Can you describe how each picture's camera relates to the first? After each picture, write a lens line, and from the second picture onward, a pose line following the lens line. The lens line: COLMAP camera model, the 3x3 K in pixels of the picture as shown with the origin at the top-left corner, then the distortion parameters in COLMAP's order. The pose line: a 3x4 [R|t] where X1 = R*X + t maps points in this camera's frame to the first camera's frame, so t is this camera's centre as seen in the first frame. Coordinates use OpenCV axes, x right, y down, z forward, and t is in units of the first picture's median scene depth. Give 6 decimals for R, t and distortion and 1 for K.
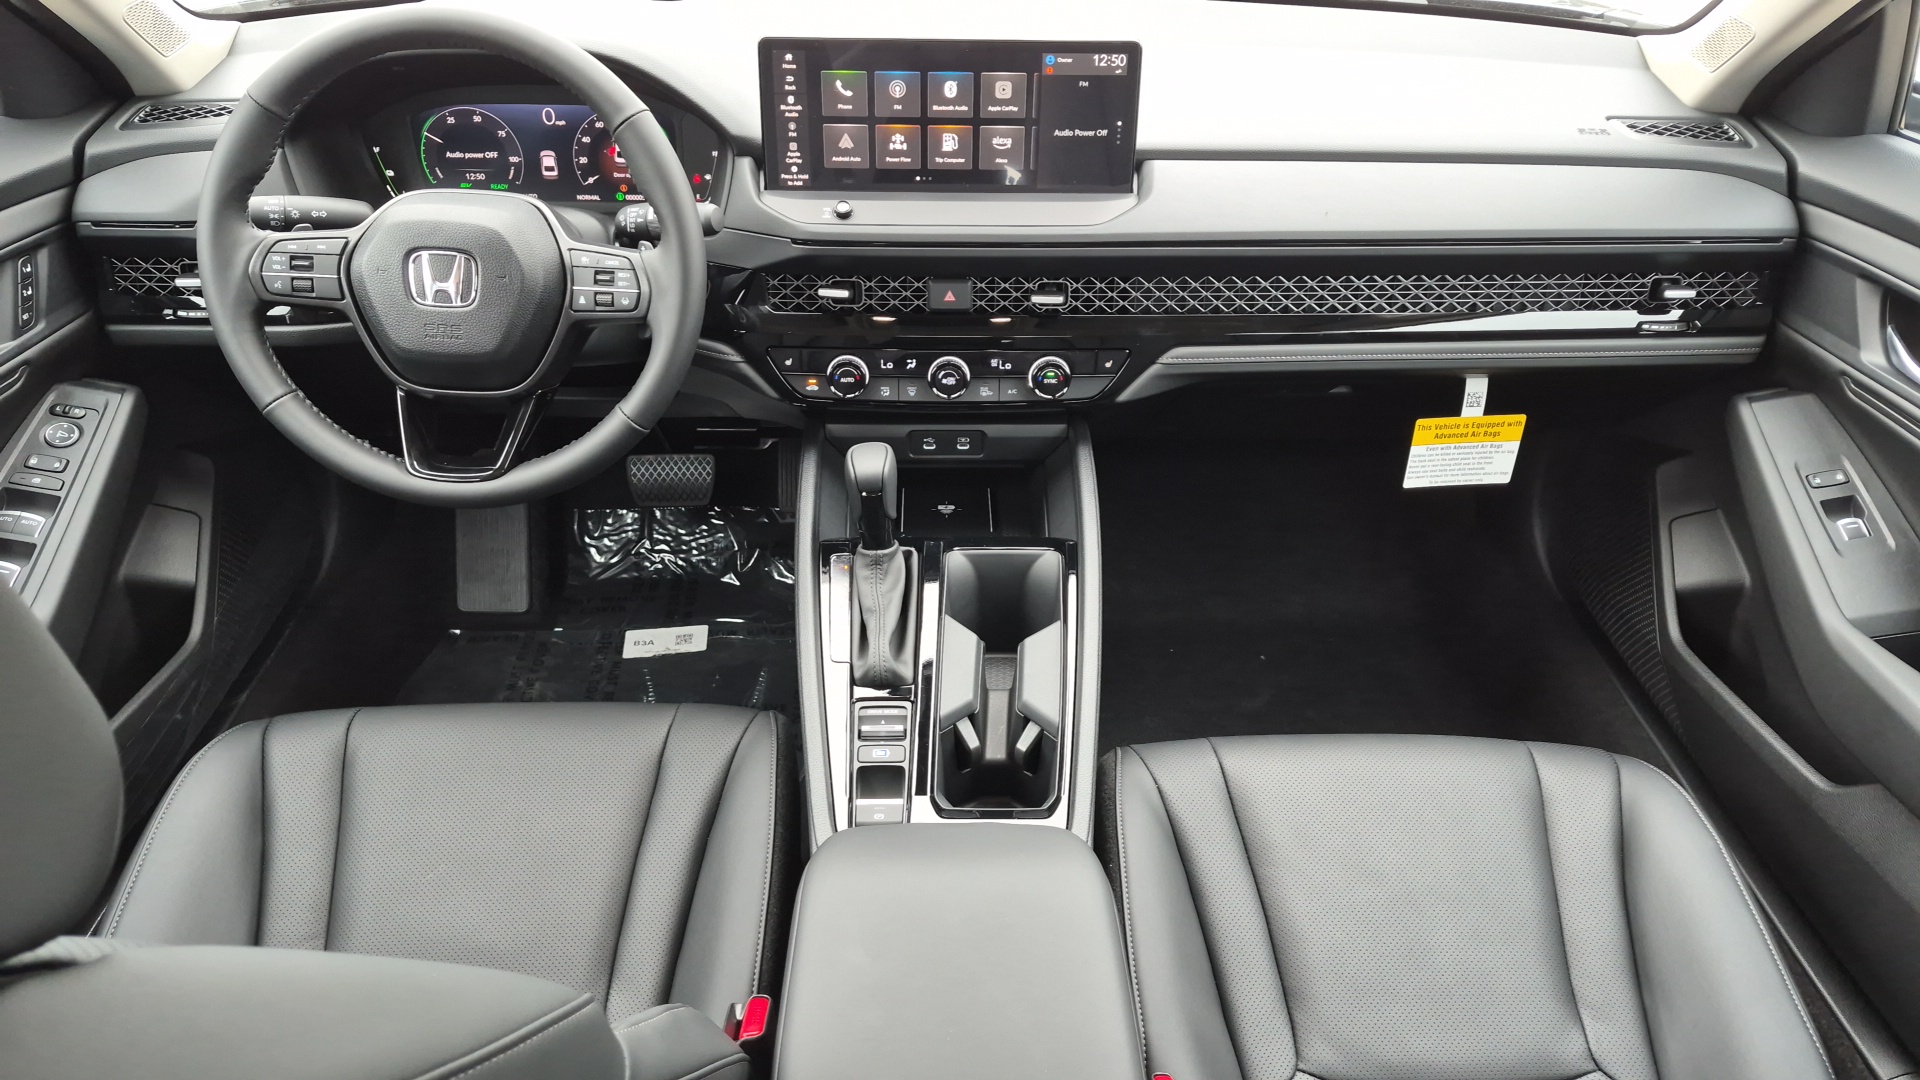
lens RADIAL K [[1351.0, 0, 960.0], [0, 1351.0, 540.0], [0, 0, 1]] dist [0.122813, -0.191630]
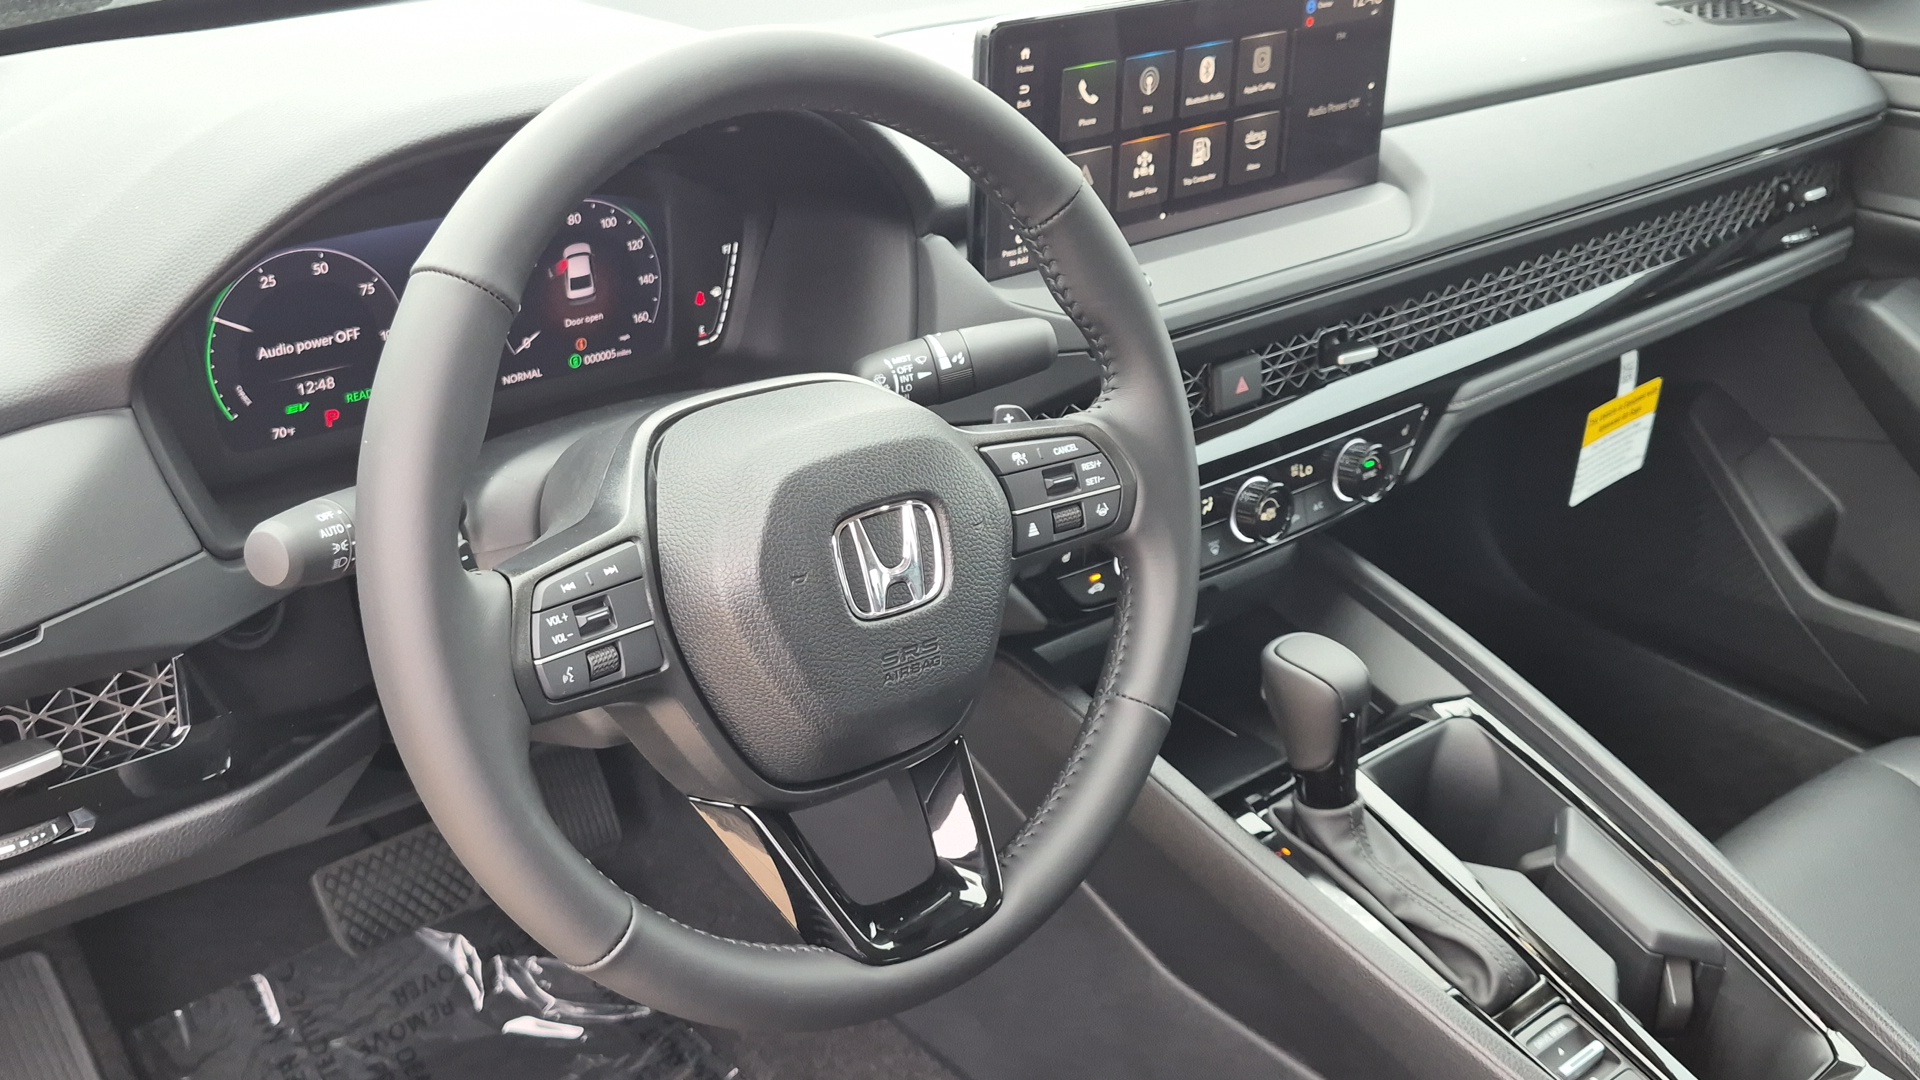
lens RADIAL K [[1984.5, 0, 960.0], [0, 1984.5, 540.0], [0, 0, 1]] dist [0.189378, -0.483682]
pose [[0.755512, -0.268204, 0.597719, -0.692332], [0.311468, 0.949702, 0.032450, -0.186316], [-0.576358, 0.161654, 0.801049, 0.353526]]
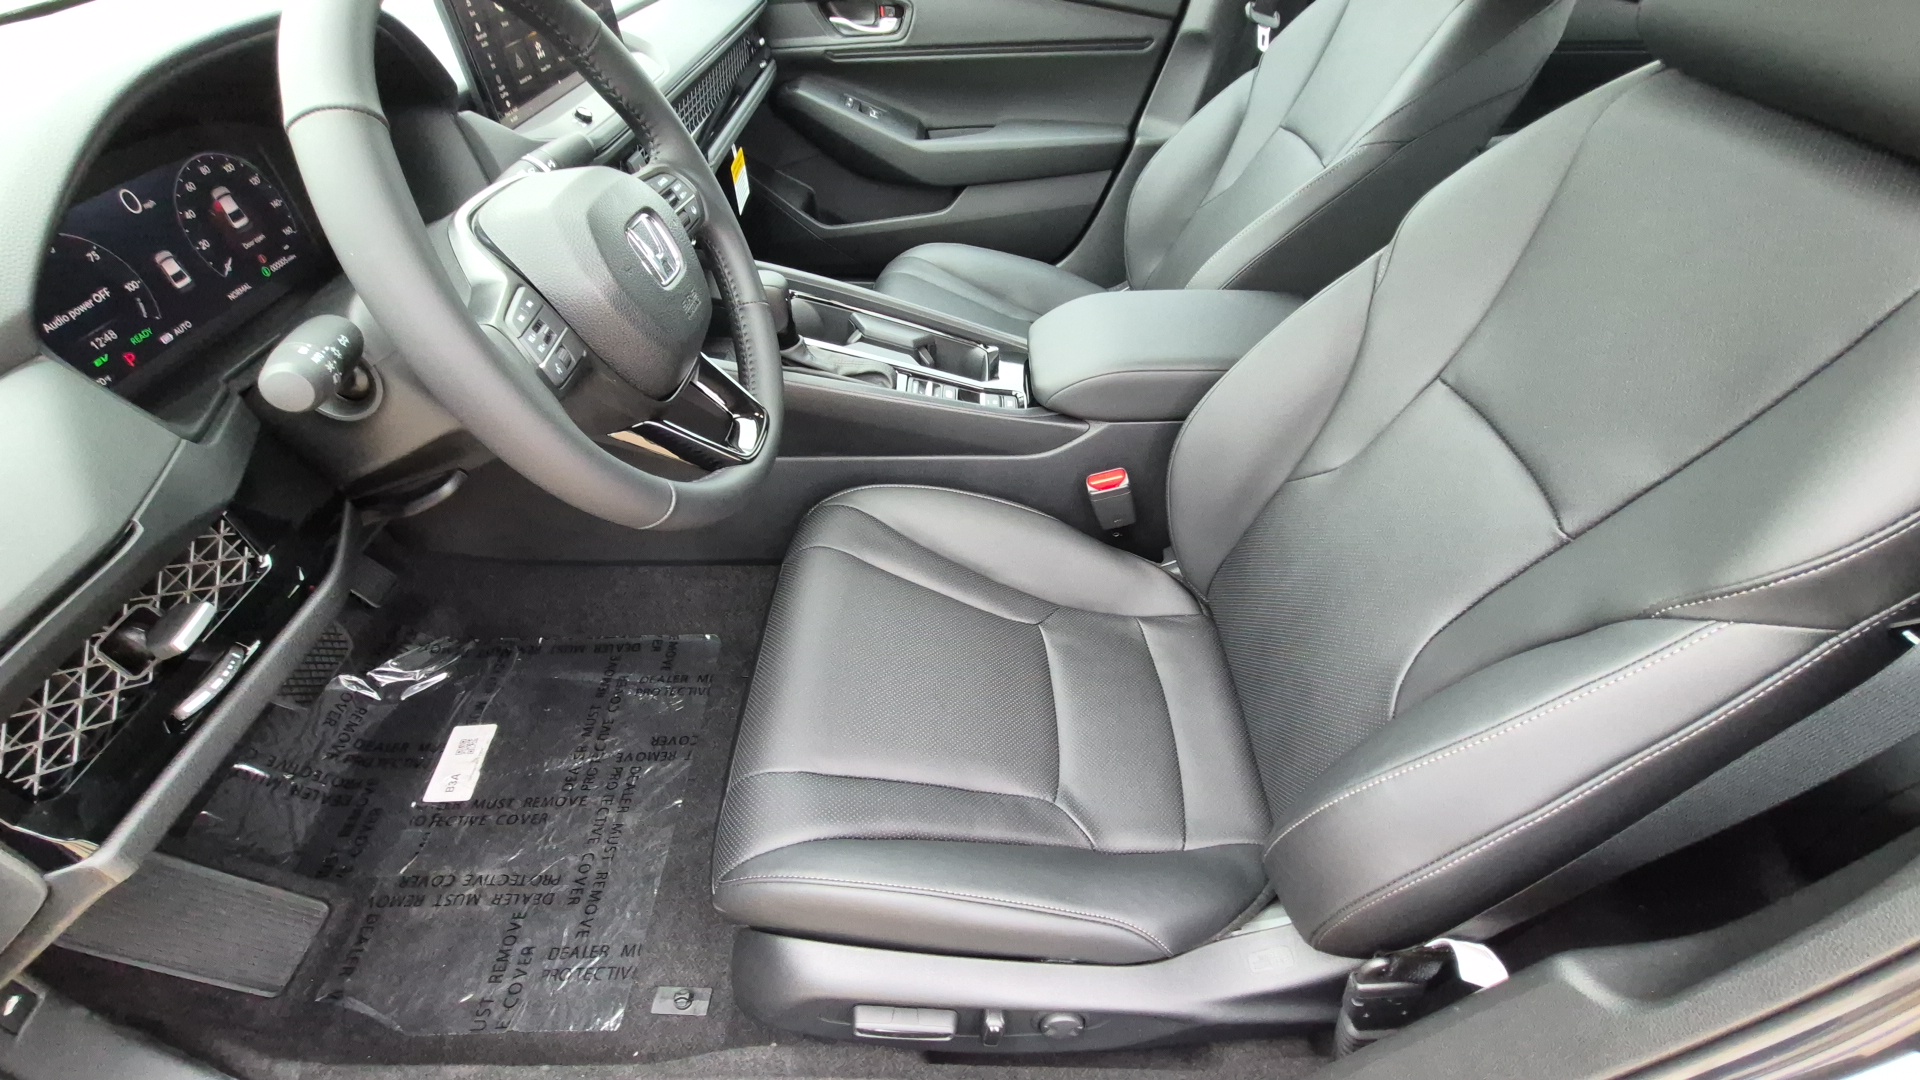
lens RADIAL K [[798.0, 0, 977.3], [0, 798.0, 528.1], [0, 0, 1]] dist [-0.000230, -0.007515]
pose [[0.009708, -0.671628, 0.740825, -0.761160], [0.533130, 0.630257, 0.564401, -0.223840], [-0.845978, 0.389477, 0.364183, 0.624454]]
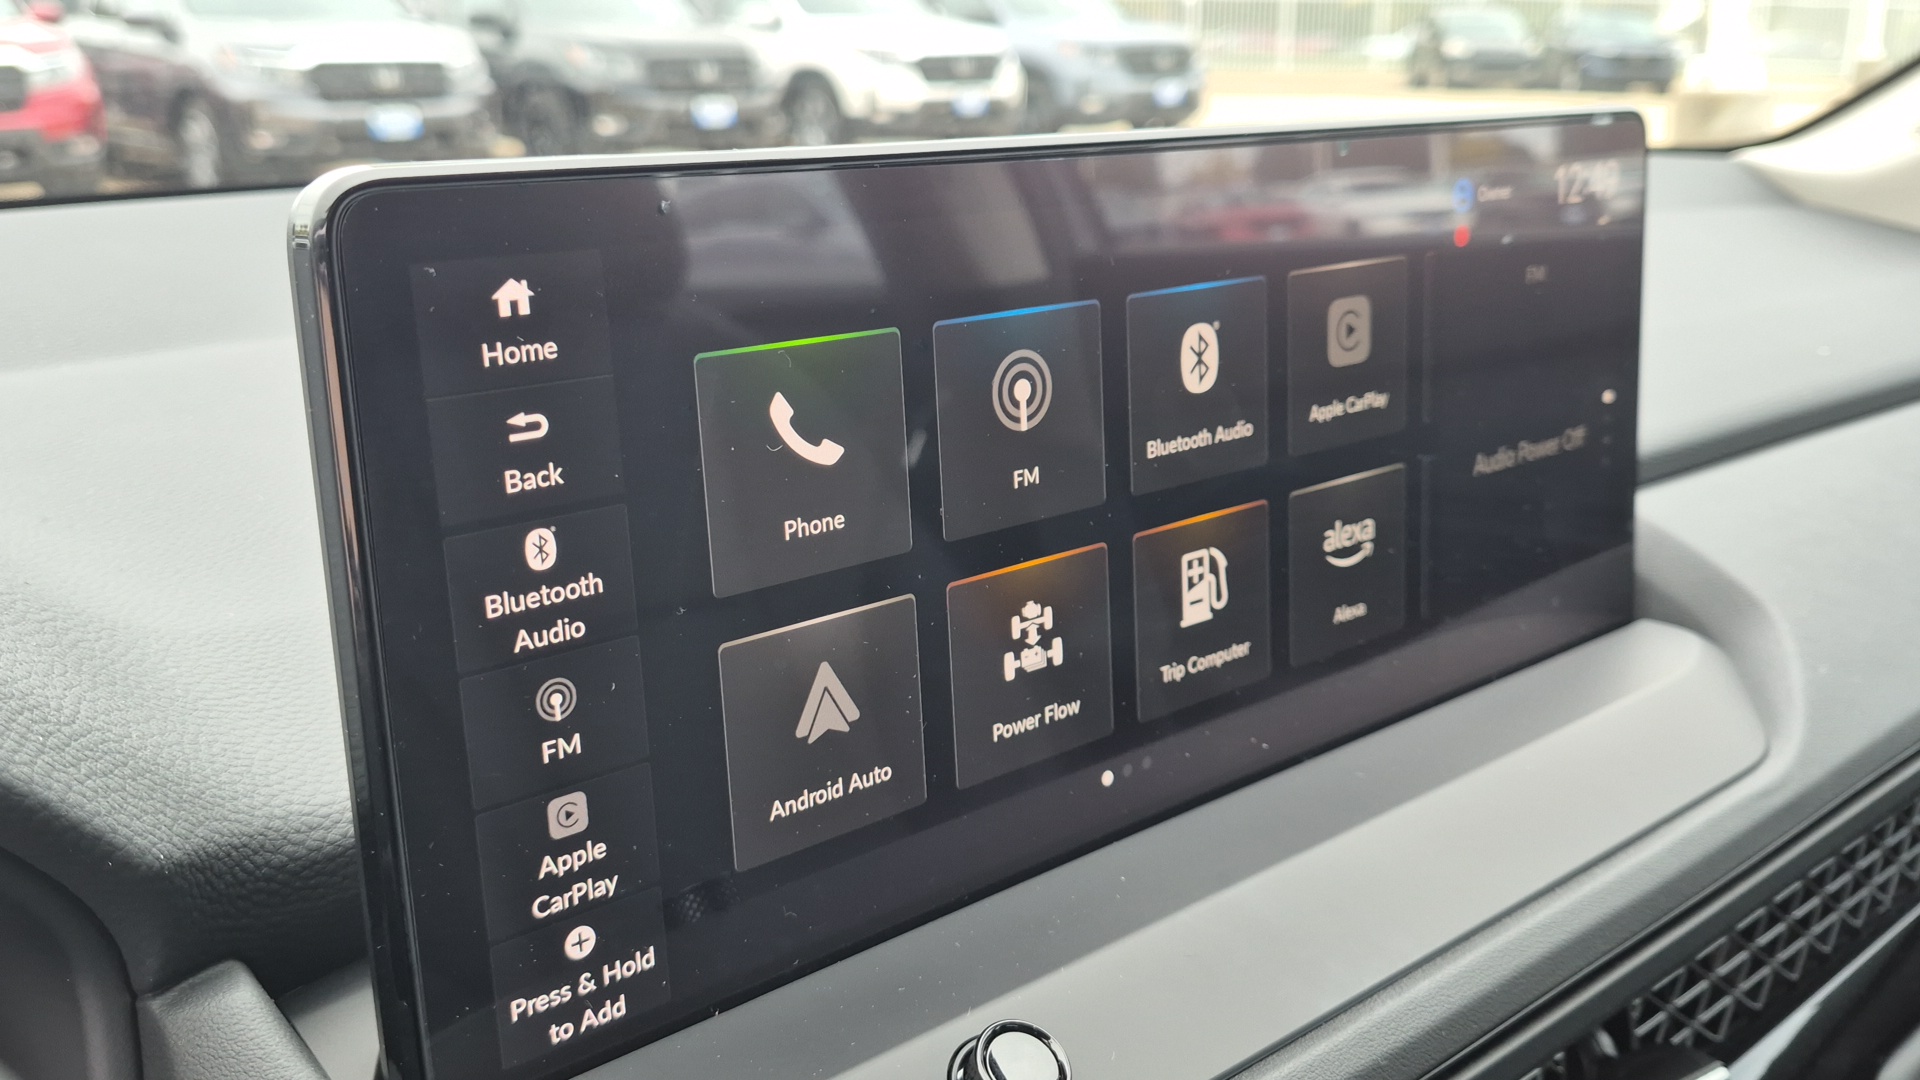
lens RADIAL K [[1674.5, 0, 948.9], [0, 1674.5, 537.5], [0, 0, 1]] dist [0.100486, -0.005015]
pose [[0.769781, -0.194867, 0.607836, -0.203214], [0.361433, 0.917962, -0.163439, -0.269636], [-0.526121, 0.345504, 0.777061, 0.808402]]
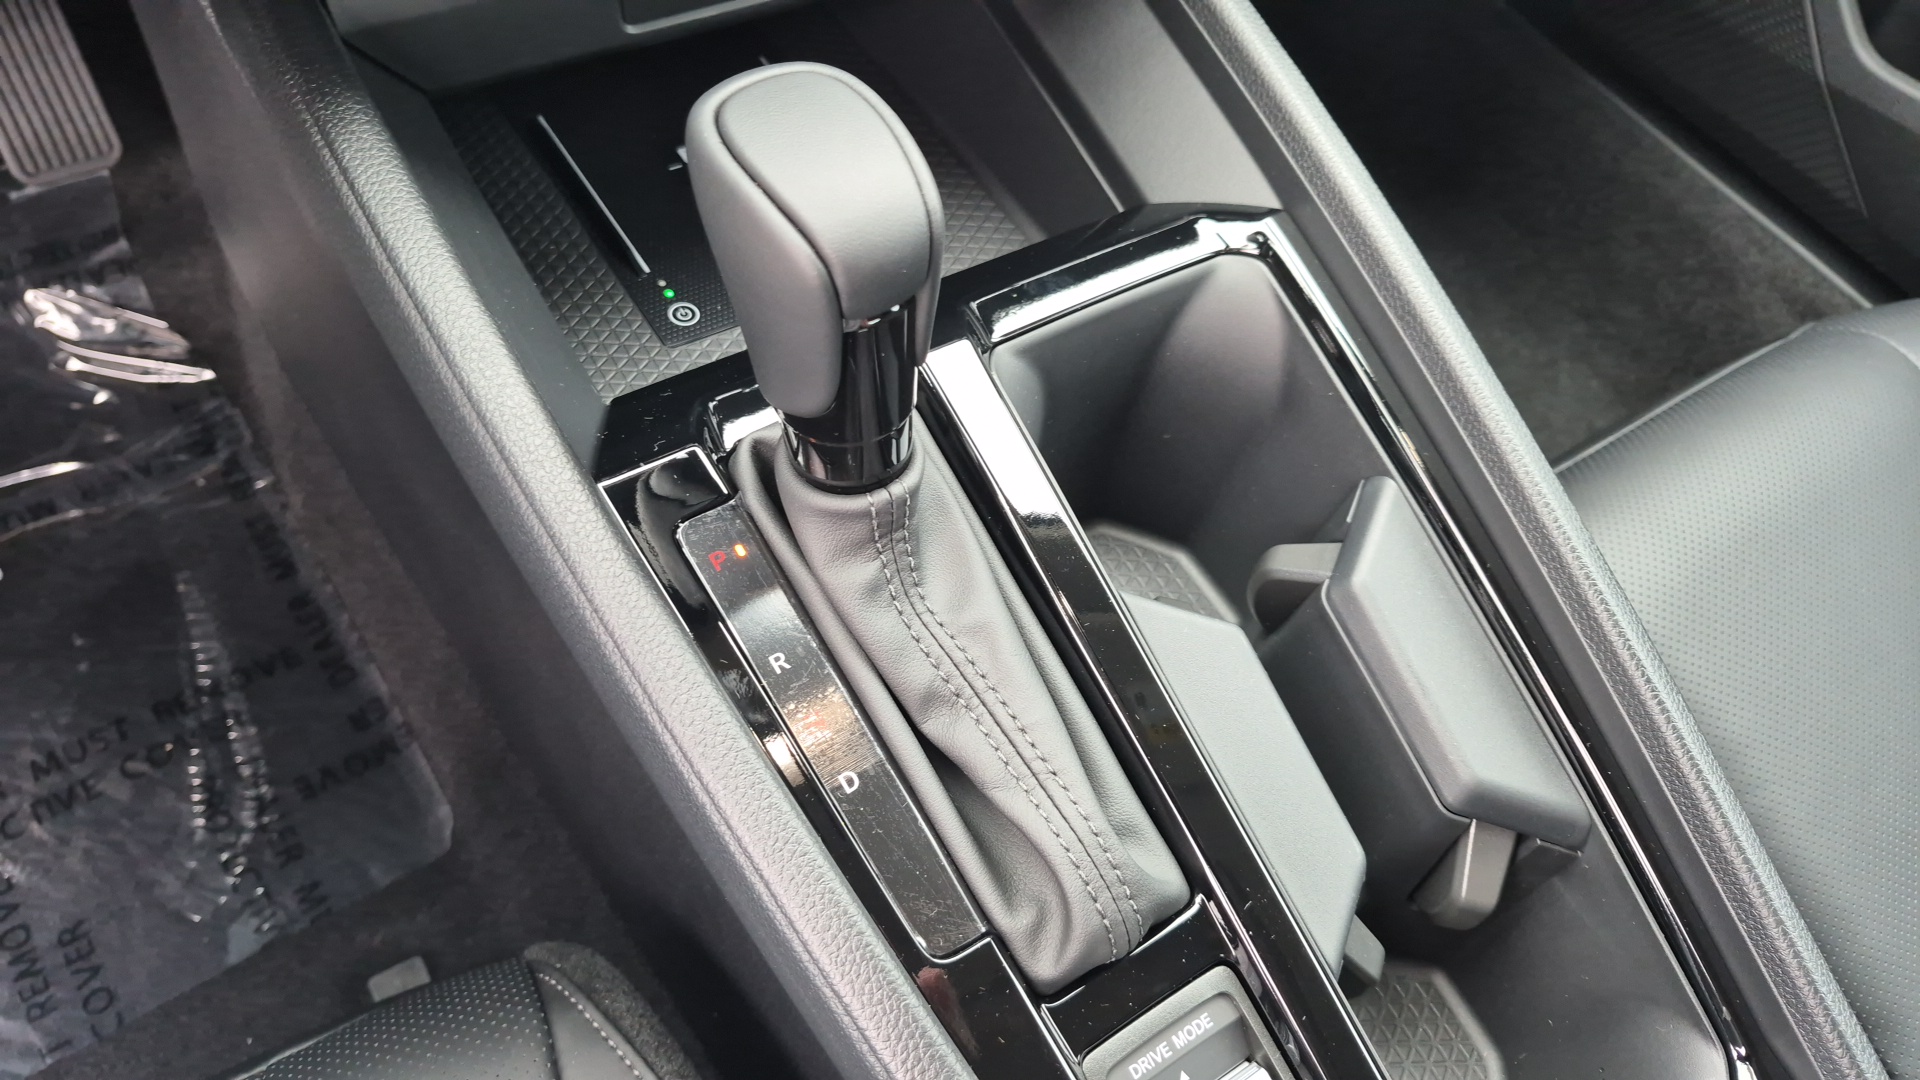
lens RADIAL K [[1351.0, 0, 960.0], [0, 1351.0, 540.0], [0, 0, 1]] dist [0.122813, -0.191630]
pose [[0.830977, -0.385658, 0.400930, -0.160437], [0.175778, 0.865801, 0.468499, -0.106021], [-0.527806, -0.318837, 0.787251, 0.762215]]
